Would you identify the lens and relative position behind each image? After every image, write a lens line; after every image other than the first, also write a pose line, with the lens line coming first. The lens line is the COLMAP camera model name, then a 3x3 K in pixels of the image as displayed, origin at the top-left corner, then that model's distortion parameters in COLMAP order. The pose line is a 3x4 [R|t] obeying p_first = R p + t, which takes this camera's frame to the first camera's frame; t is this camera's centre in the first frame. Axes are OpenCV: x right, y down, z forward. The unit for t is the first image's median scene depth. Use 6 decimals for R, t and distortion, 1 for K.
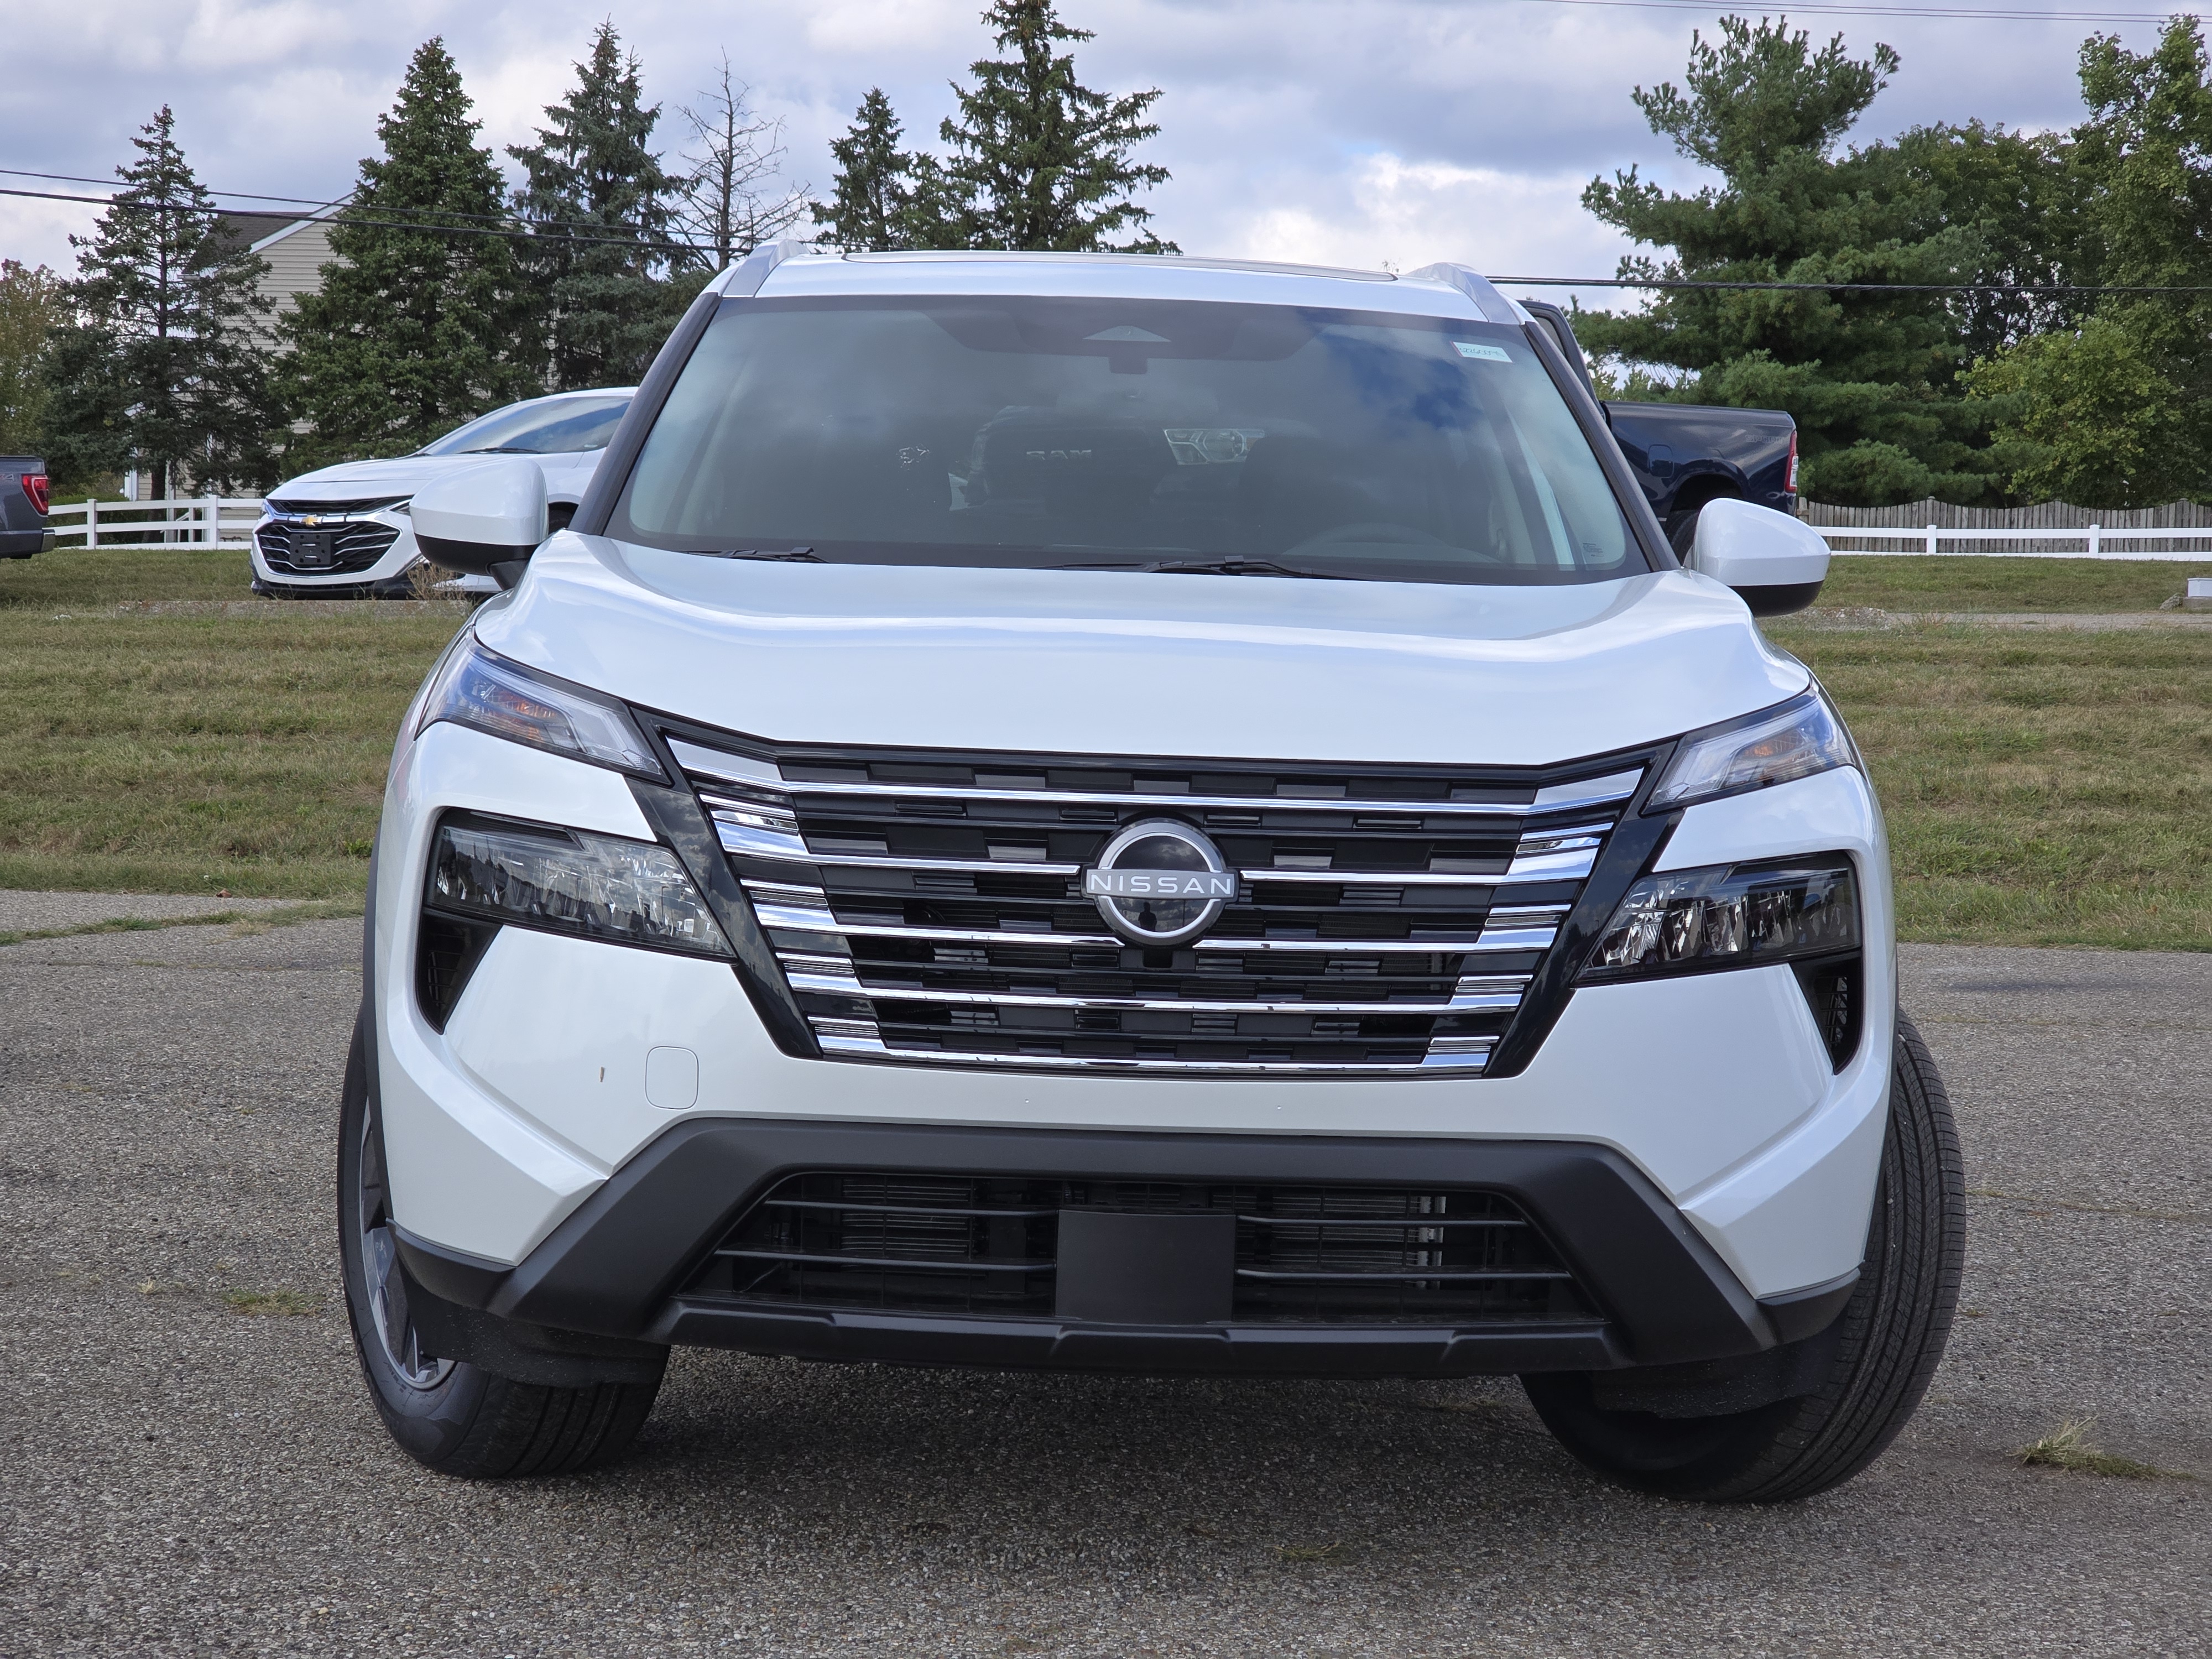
lens RADIAL K [[4439.9, 0, 1106.0], [0, 4439.9, 829.5], [0, 0, 1]] dist [-0.063857, 0.063936]
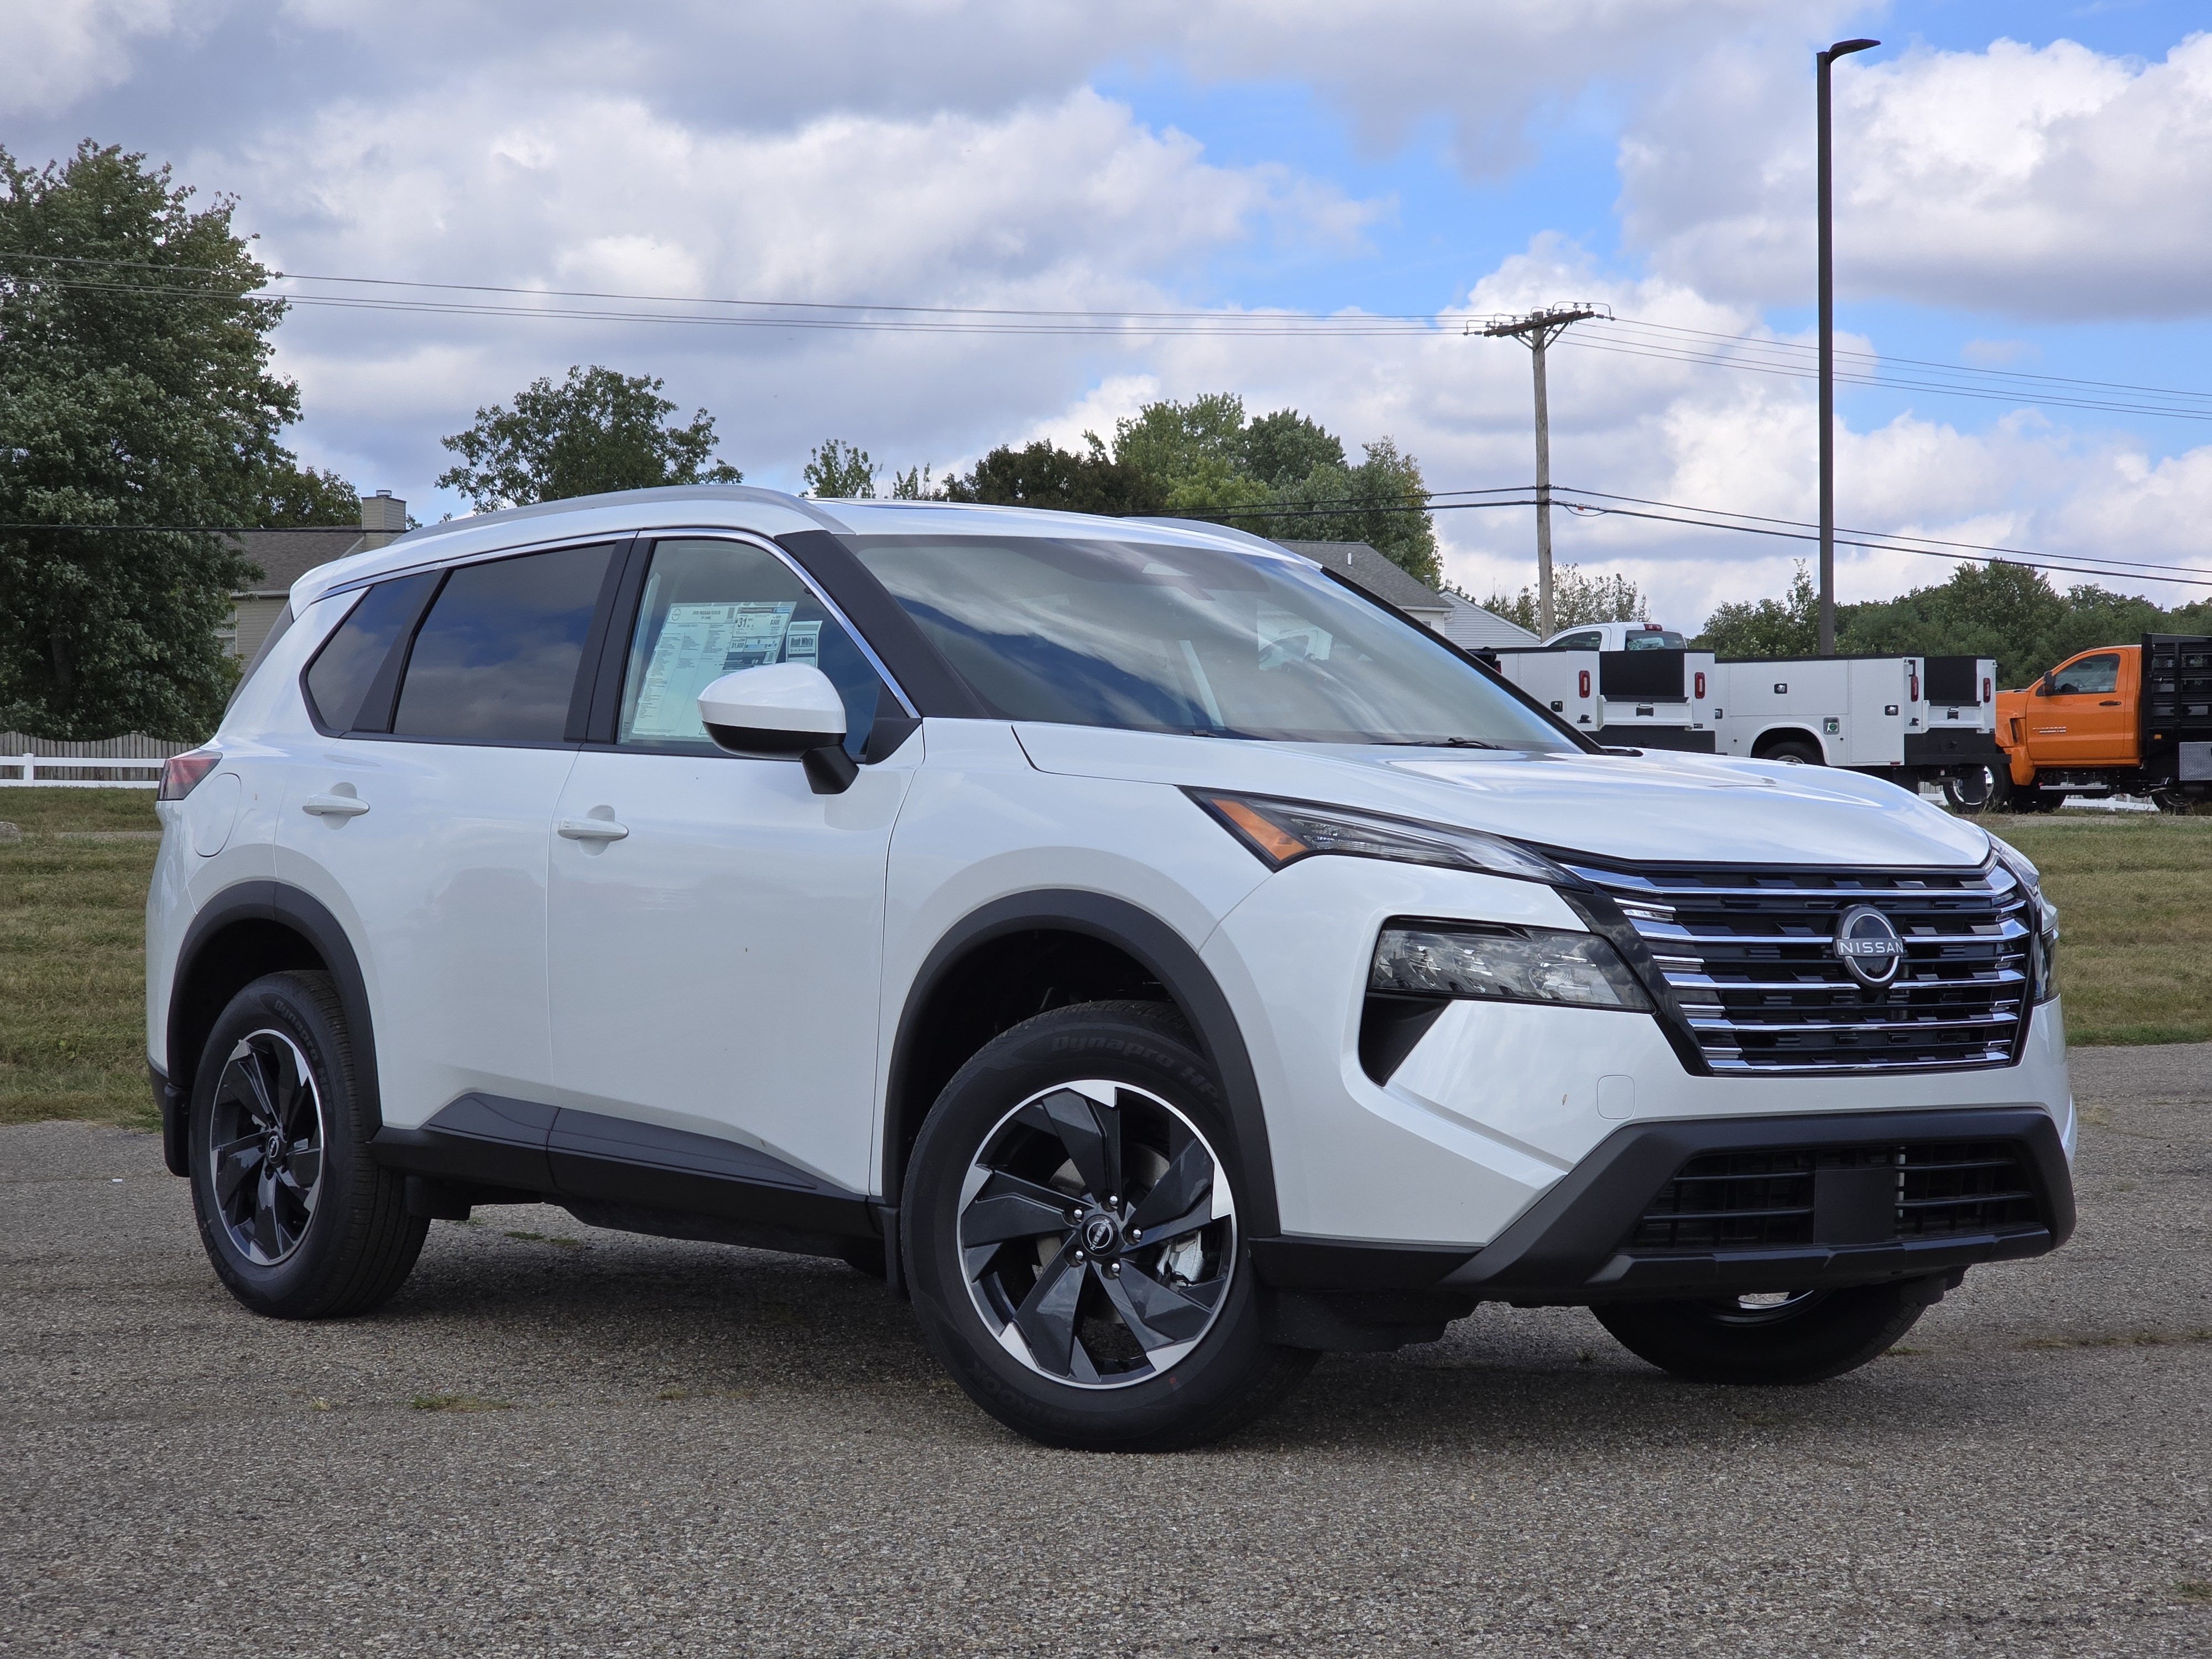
lens RADIAL K [[4439.9, 0, 1106.0], [0, 4439.9, 829.5], [0, 0, 1]] dist [-0.063857, 0.063936]
pose [[0.766789, -0.014526, 0.641735, -1.142065], [0.050477, 0.998013, -0.037723, 0.016029], [-0.639911, 0.061319, 0.765998, 0.013004]]
